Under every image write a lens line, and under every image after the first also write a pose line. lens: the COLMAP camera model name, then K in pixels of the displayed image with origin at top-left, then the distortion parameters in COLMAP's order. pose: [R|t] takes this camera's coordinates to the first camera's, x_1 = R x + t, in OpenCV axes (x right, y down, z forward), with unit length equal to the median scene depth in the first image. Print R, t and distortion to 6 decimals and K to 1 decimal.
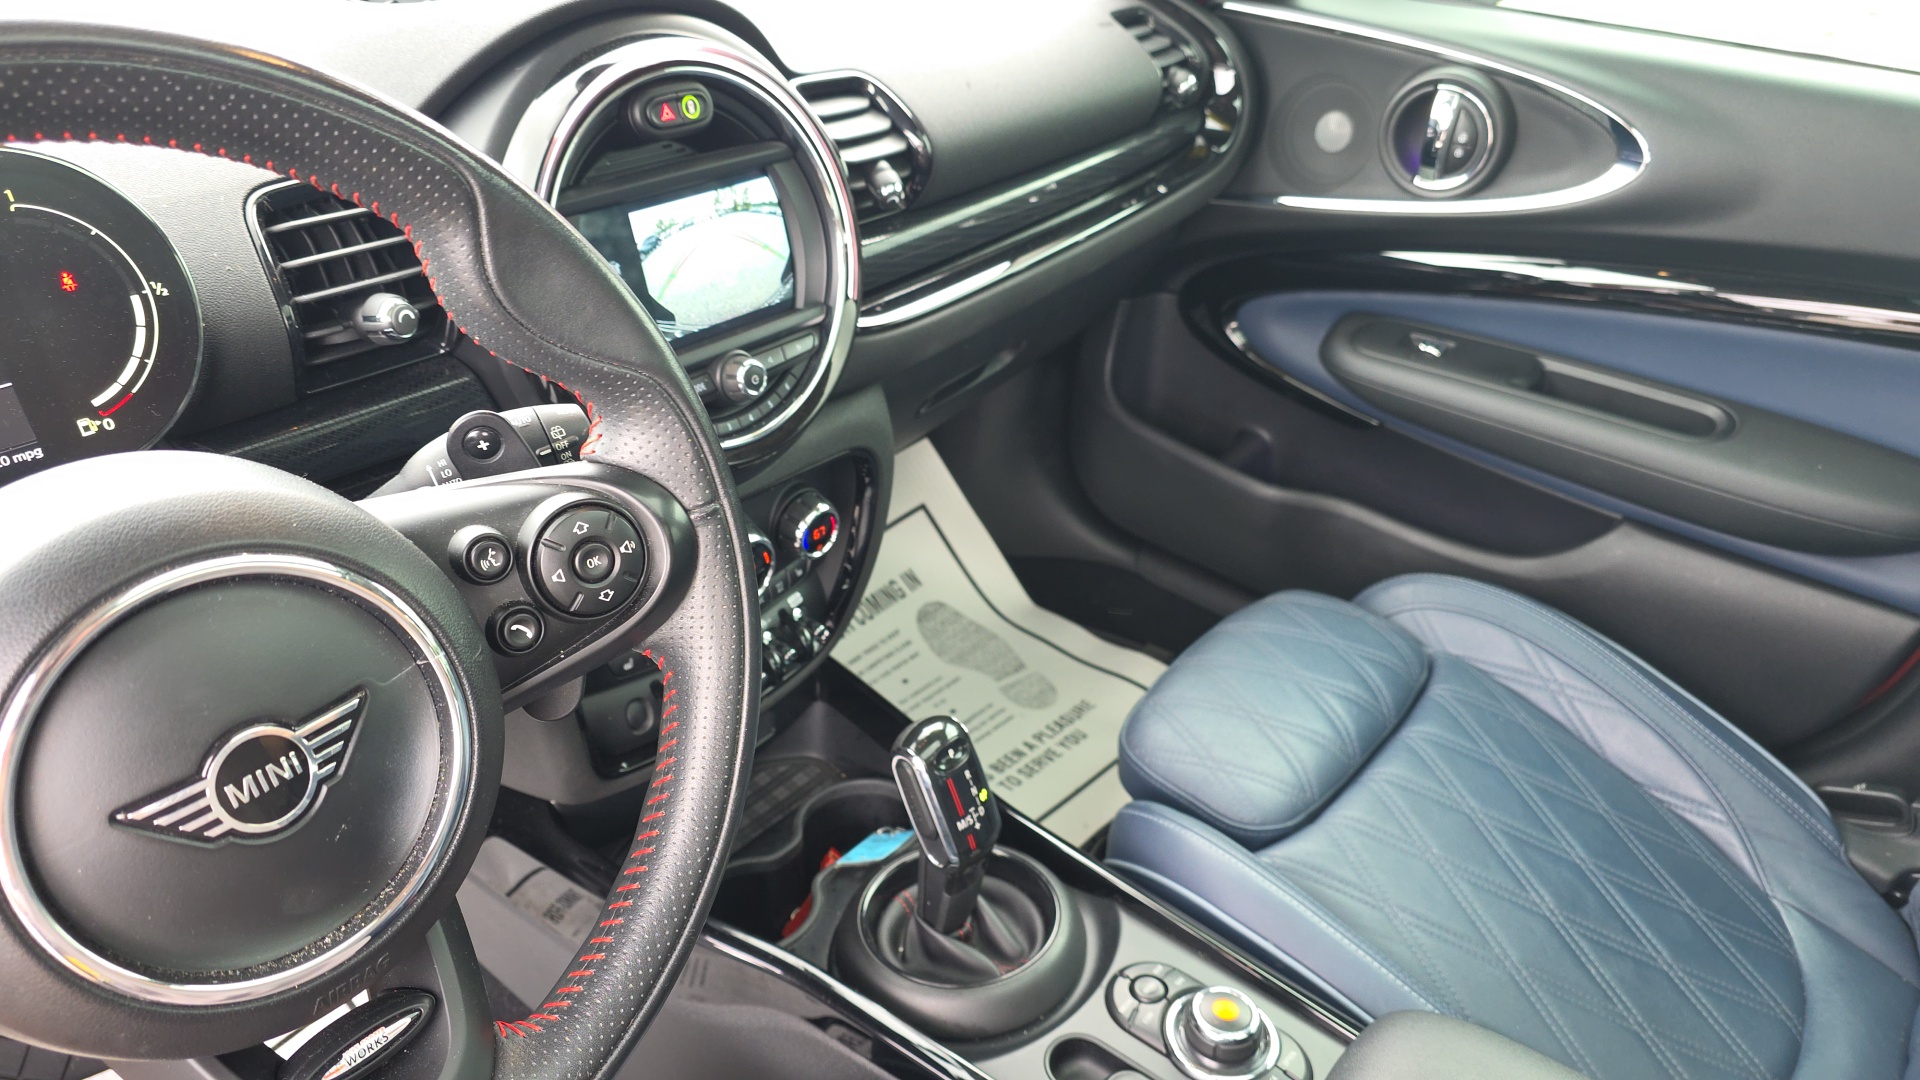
lens RADIAL K [[1303.0, 0, 934.8], [0, 1303.0, 543.5], [0, 0, 1]] dist [0.049618, -0.065367]
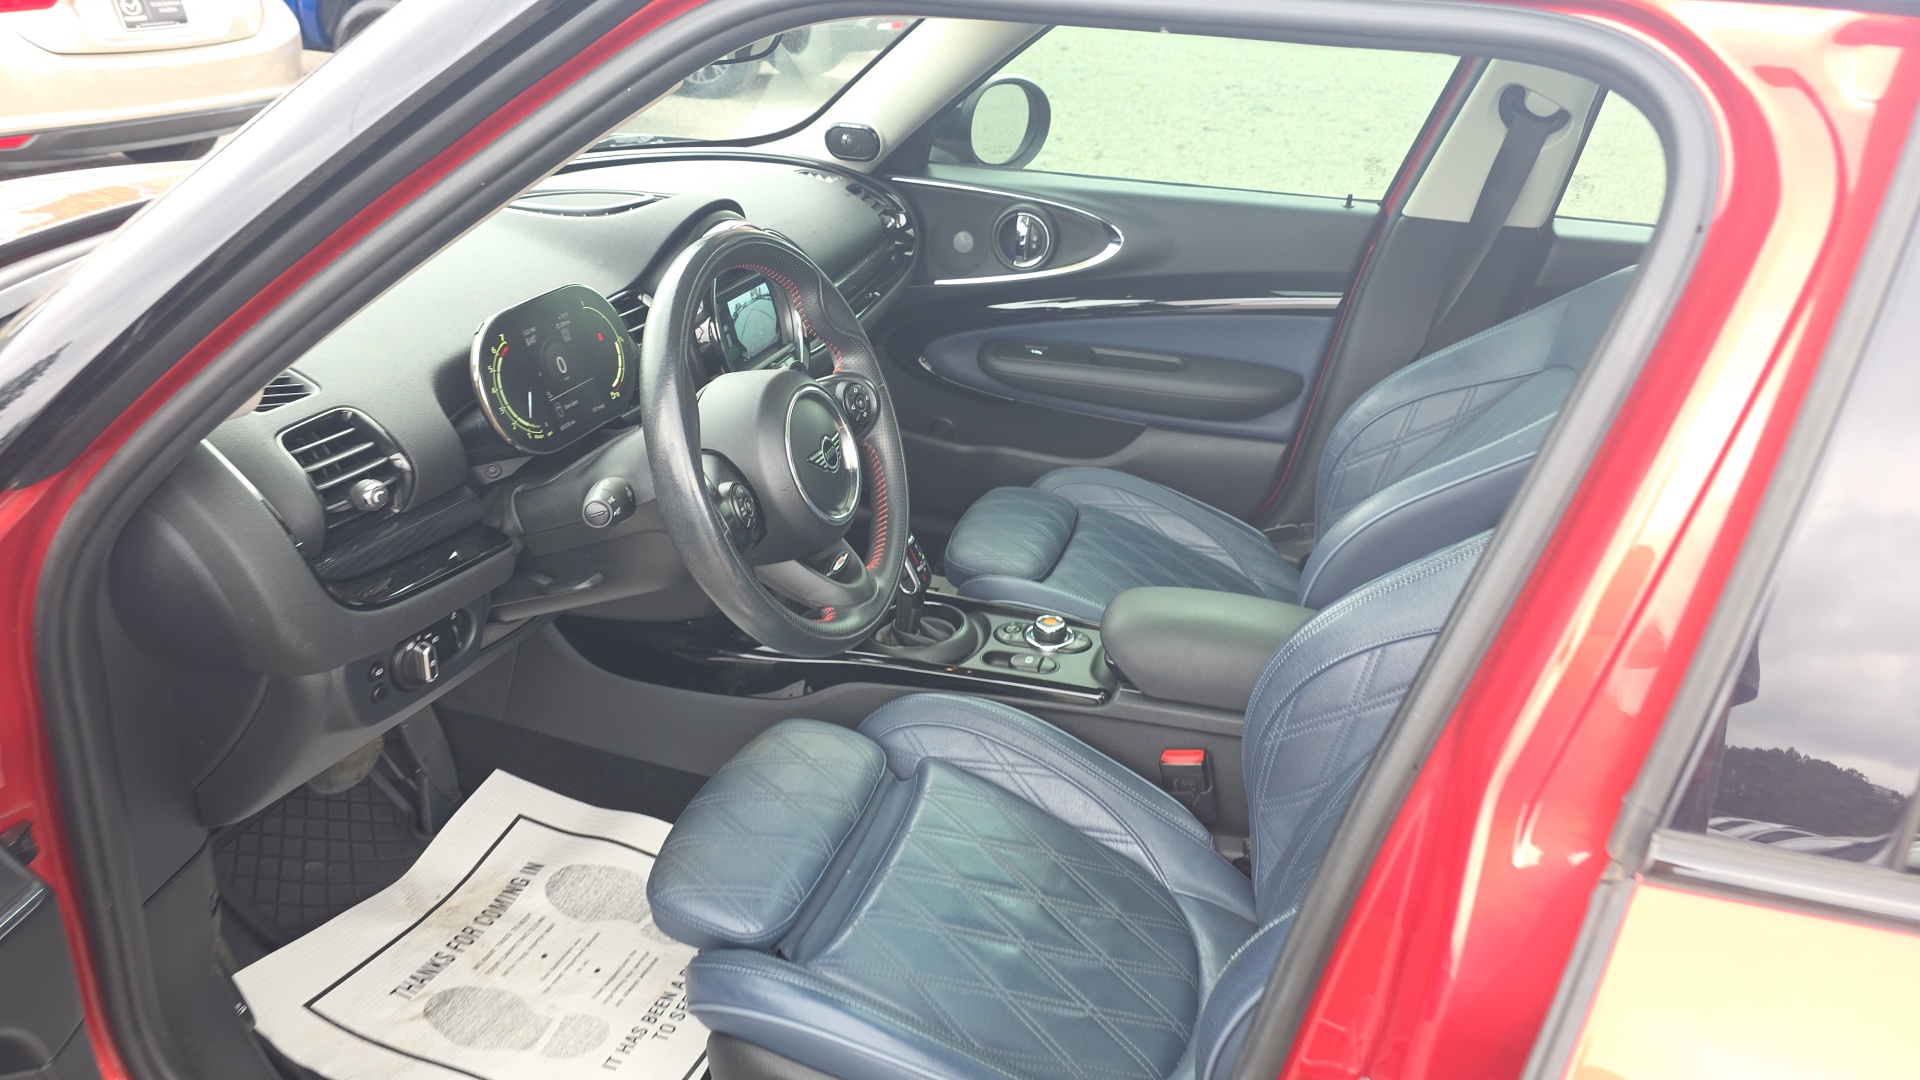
lens RADIAL K [[1277.3, 0, 930.0], [0, 1277.3, 557.5], [0, 0, 1]] dist [0.082924, -0.117275]
pose [[0.924769, -0.173194, 0.338832, -0.666052], [0.201264, 0.978298, -0.049249, 0.304990], [-0.322949, 0.113738, 0.939557, -0.963005]]
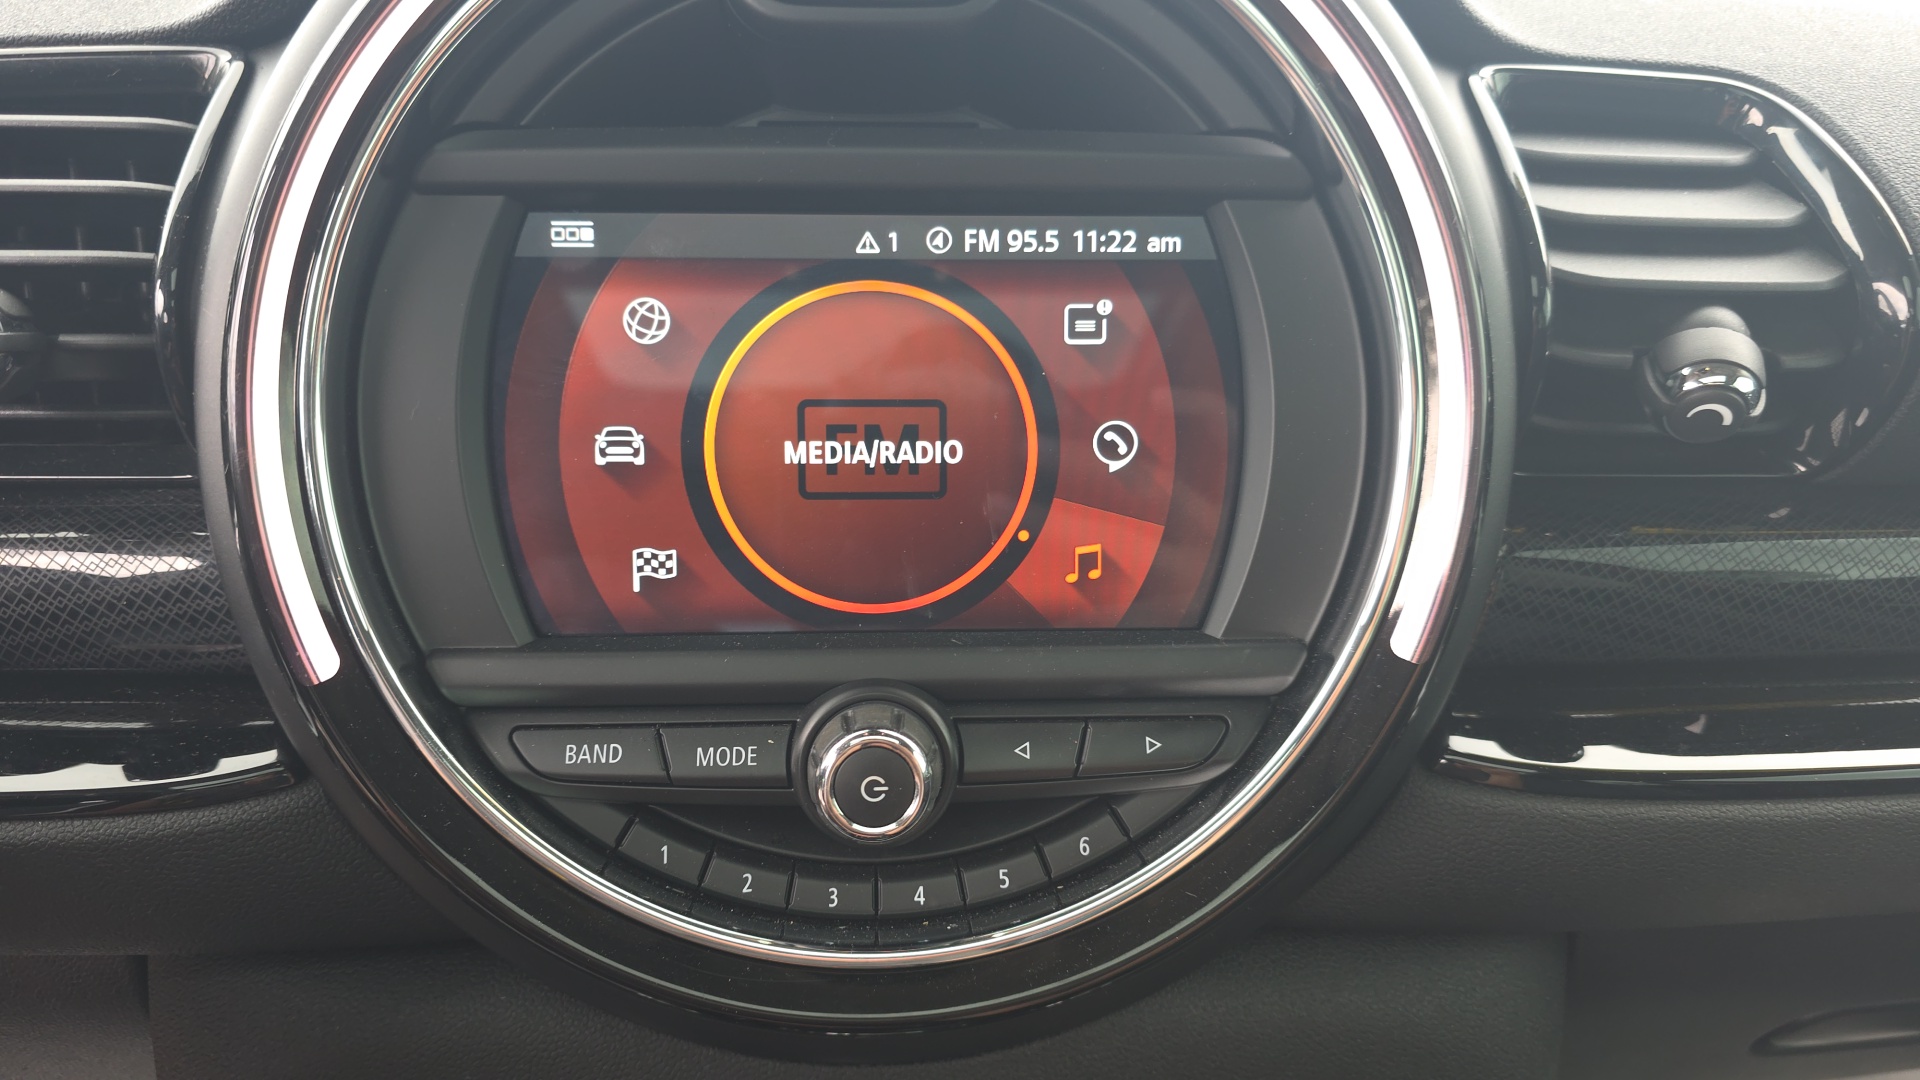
lens RADIAL K [[1203.1, 0, 960.0], [0, 1203.1, 540.0], [0, 0, 1]] dist [0.001565, 0.000485]
pose [[0.675238, 0.210343, -0.706972, 0.064103], [-0.370600, 0.925460, -0.078616, -0.164668], [0.637738, 0.315088, 0.702858, 0.785205]]
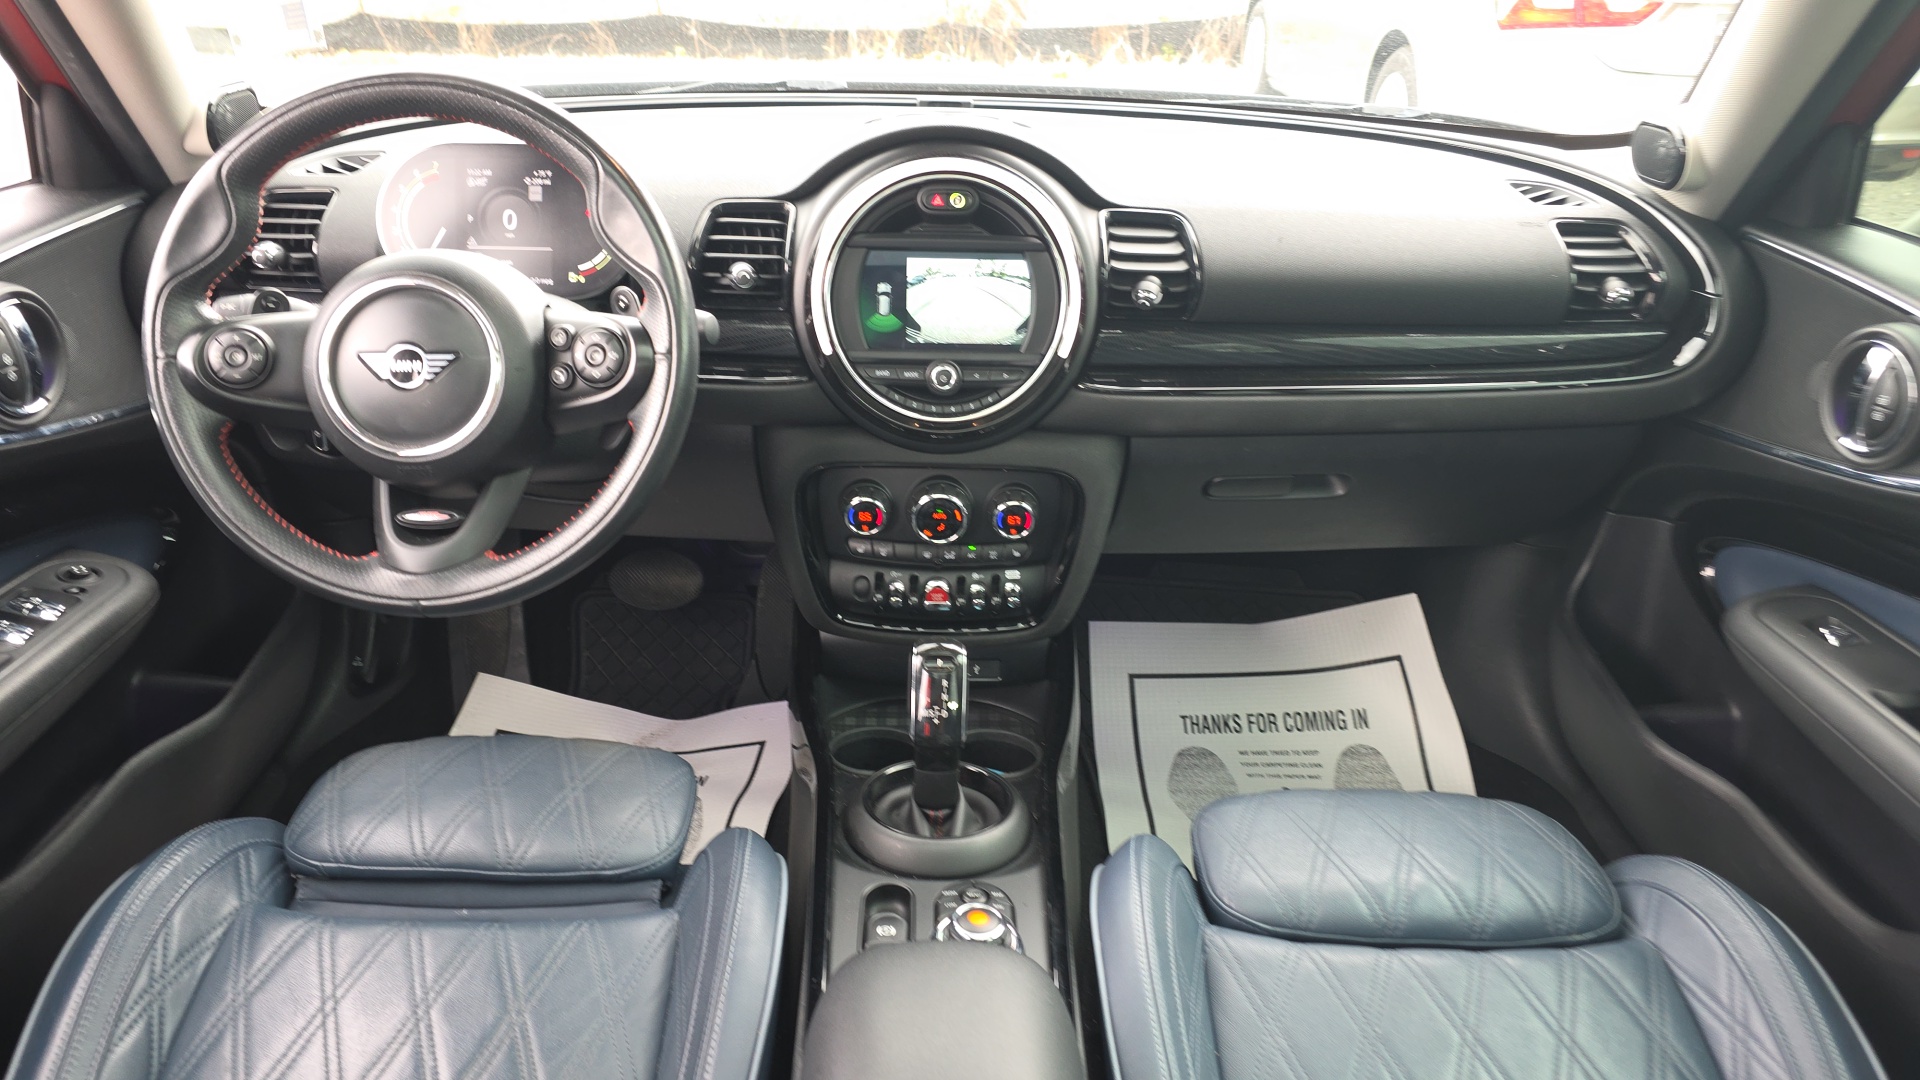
lens RADIAL K [[1269.7, 0, 922.2], [0, 1269.7, 515.6], [0, 0, 1]] dist [0.078246, -0.097388]
pose [[0.637314, 0.292622, -0.712883, 0.917959], [-0.400427, 0.916150, 0.018078, 0.001353], [0.658399, 0.273936, 0.701049, 0.006822]]
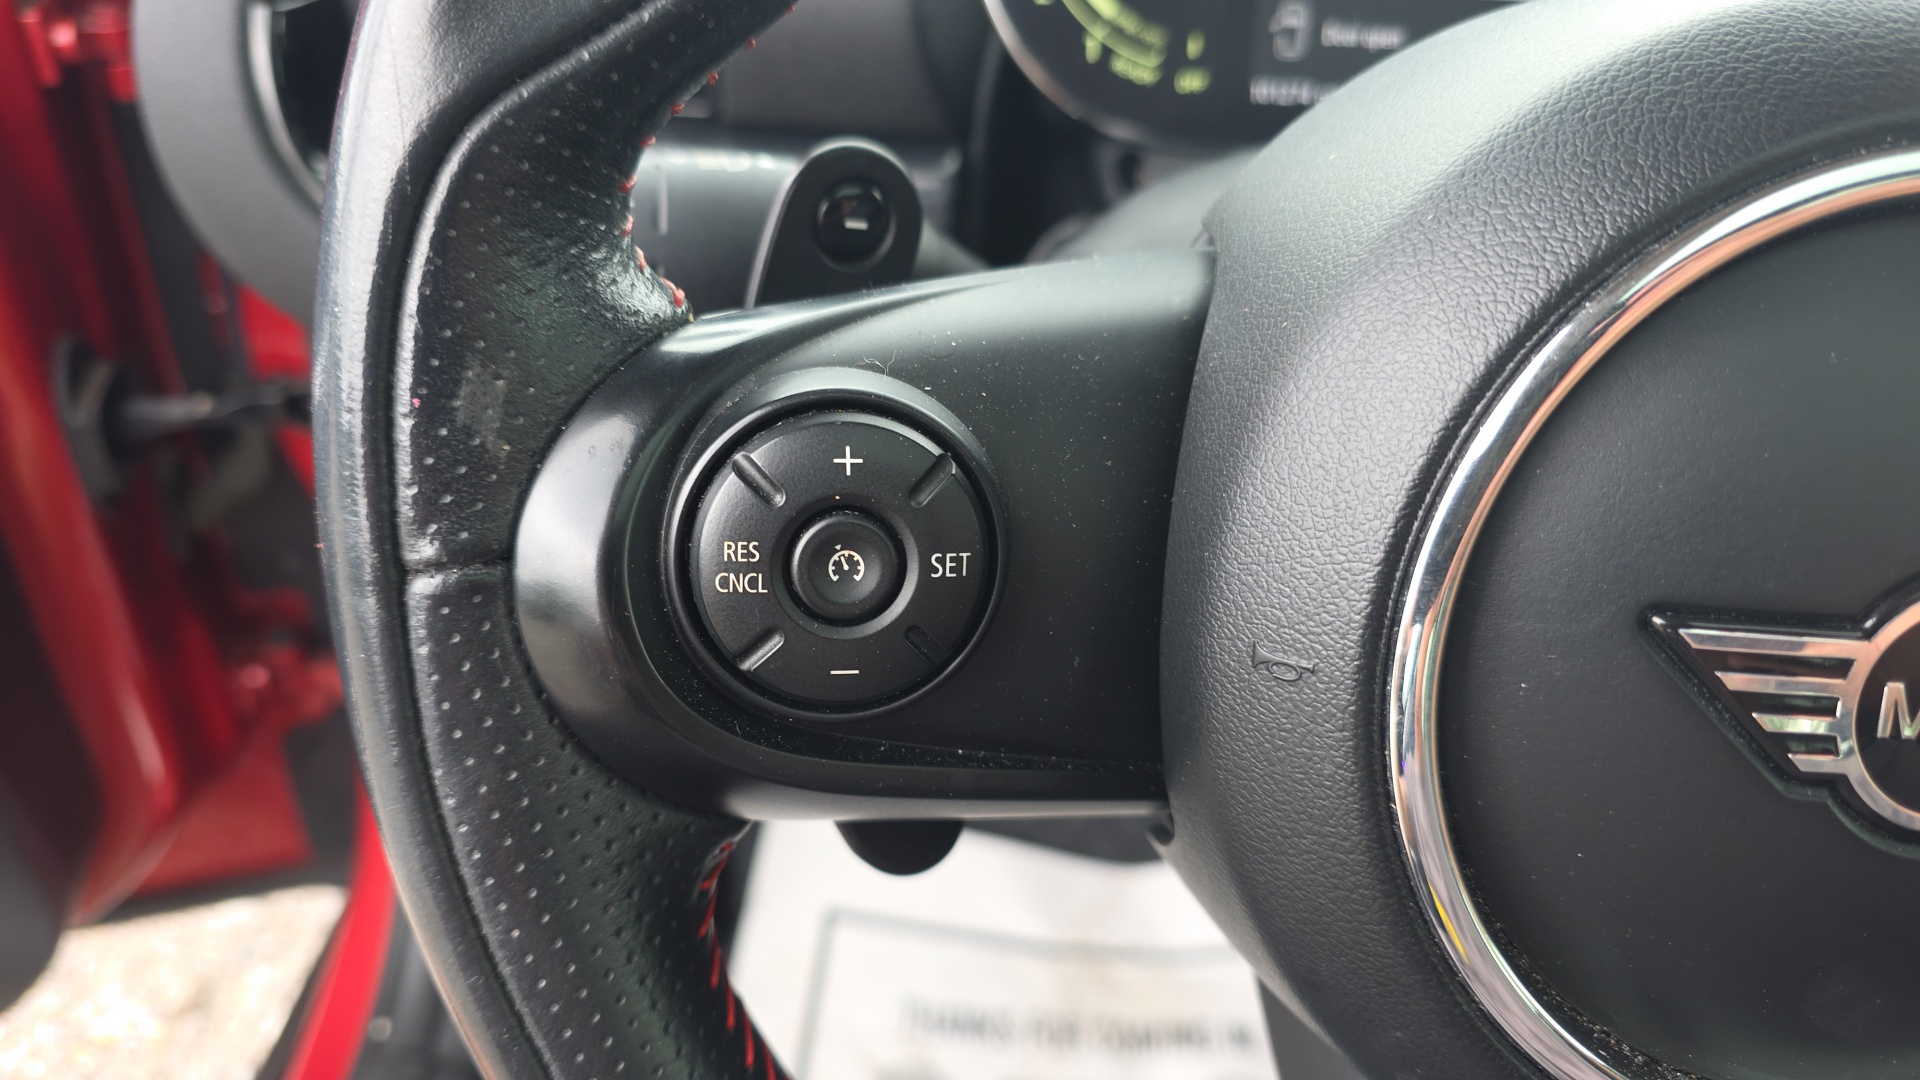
lens RADIAL K [[1367.5, 0, 928.3], [0, 1367.5, 535.5], [0, 0, 1]] dist [-0.002267, -0.036592]
pose [[0.620434, 0.418495, -0.663268, -0.216609], [-0.428438, 0.889238, 0.160304, 0.095710], [0.656889, 0.184711, 0.731012, 0.228447]]
